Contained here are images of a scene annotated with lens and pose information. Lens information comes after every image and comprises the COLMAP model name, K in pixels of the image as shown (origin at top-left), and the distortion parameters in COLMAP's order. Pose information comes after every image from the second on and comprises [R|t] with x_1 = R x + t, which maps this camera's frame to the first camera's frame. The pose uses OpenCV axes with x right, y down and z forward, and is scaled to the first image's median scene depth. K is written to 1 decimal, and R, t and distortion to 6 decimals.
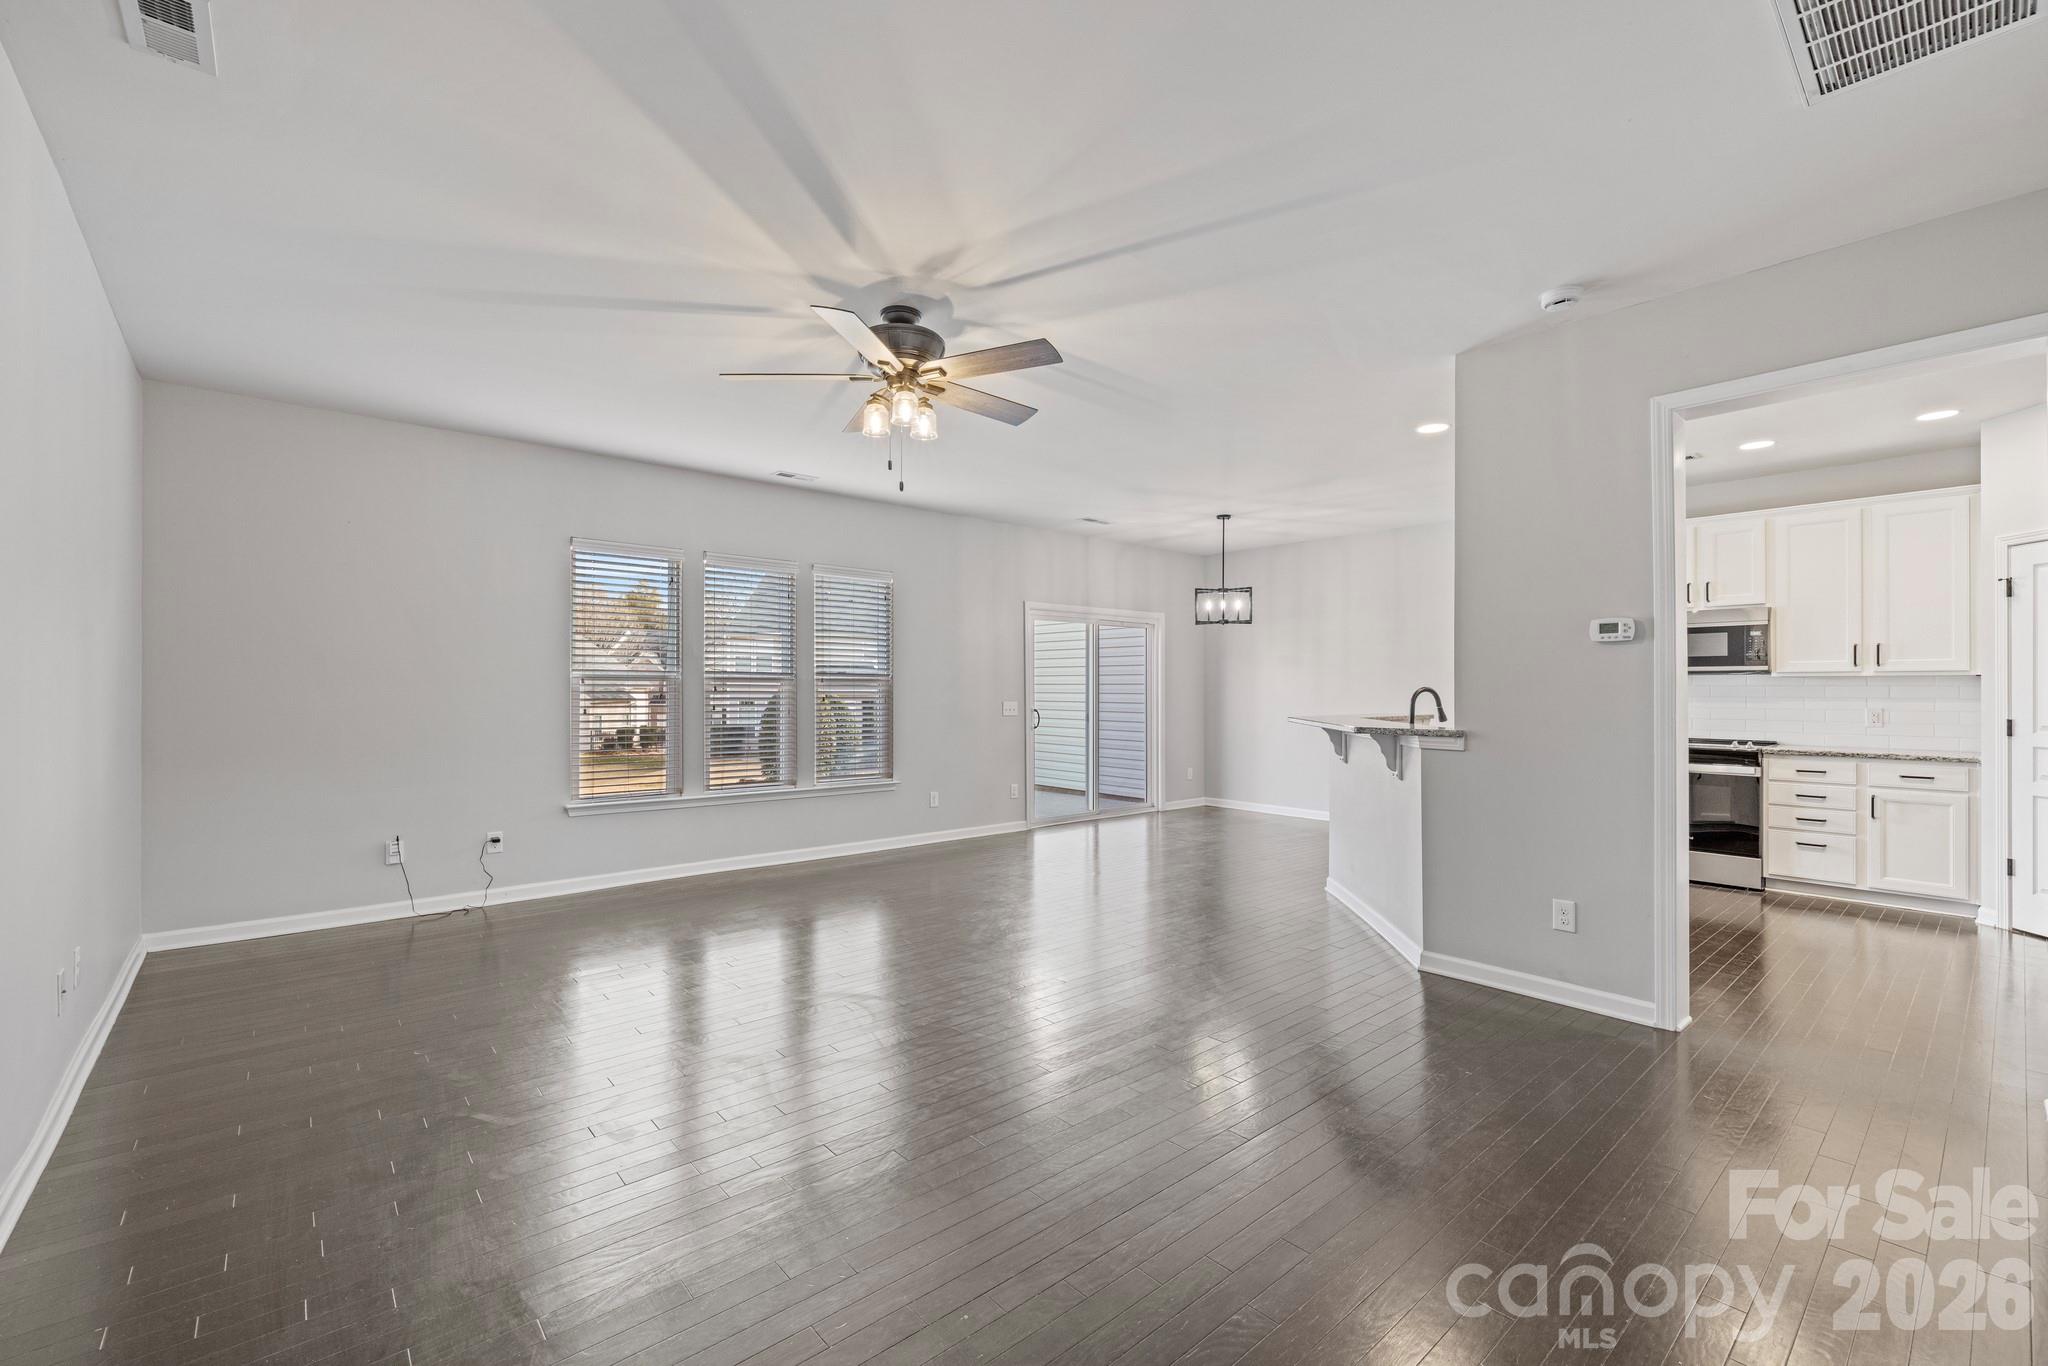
lens RADIAL K [[865.7, 0, 1022.5], [0, 865.7, 688.1], [0, 0, 1]] dist [-0.002186, -0.000245]
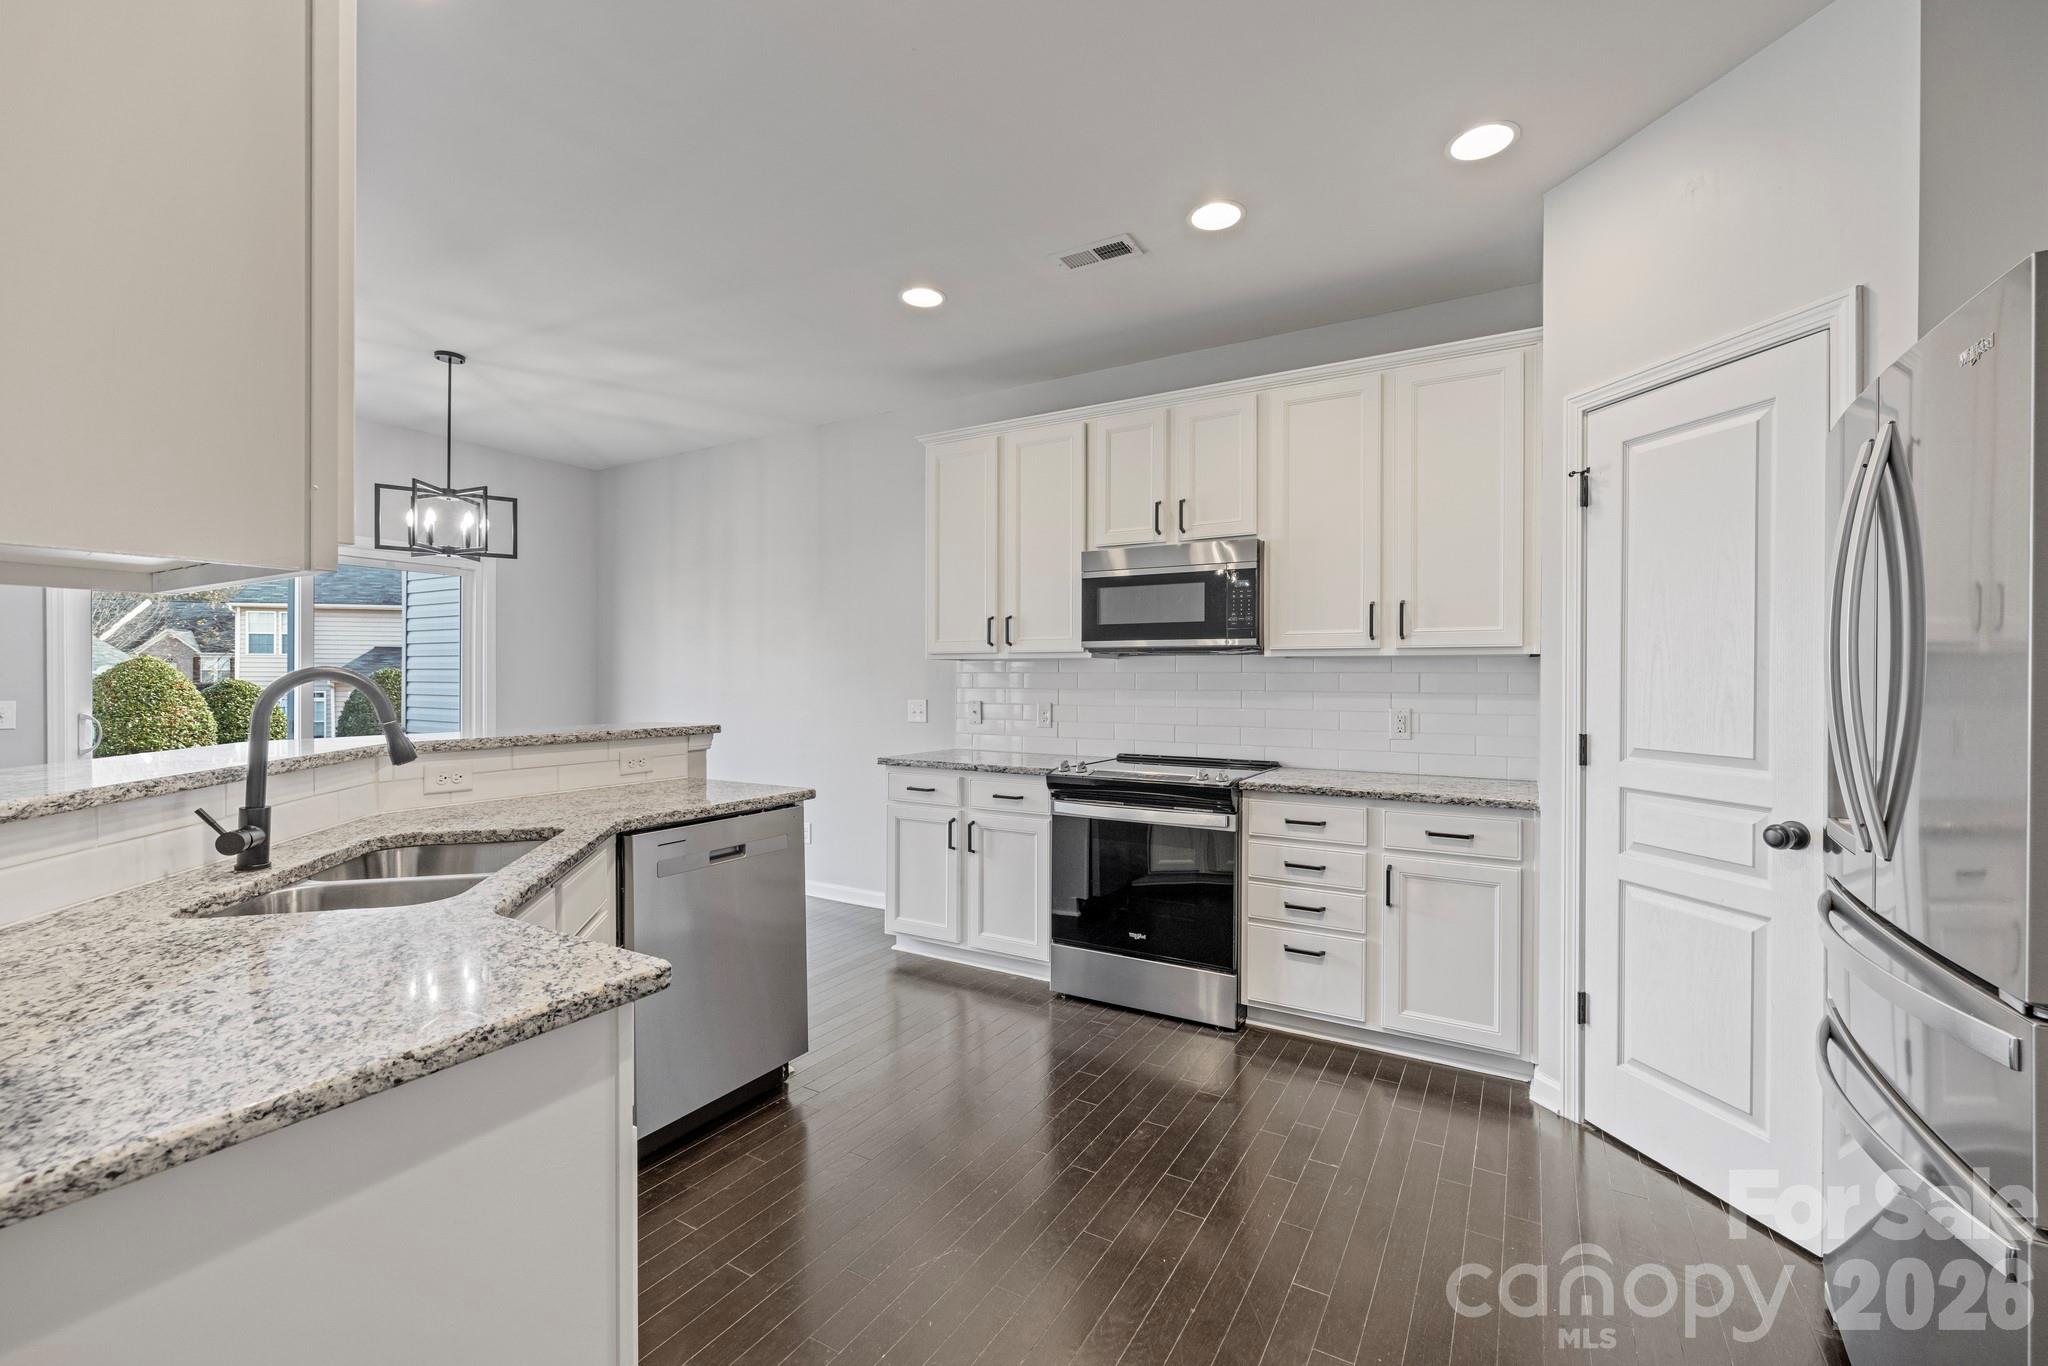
lens RADIAL K [[849.0, 0, 1031.6], [0, 849.0, 683.8], [0, 0, 1]] dist [-0.000404, 0.000146]
pose [[0.947418, 0.000240, 0.320000, 0.580959], [-0.002535, 0.999974, 0.006755, 0.001808], [-0.319990, -0.007211, 0.947394, 0.545268]]
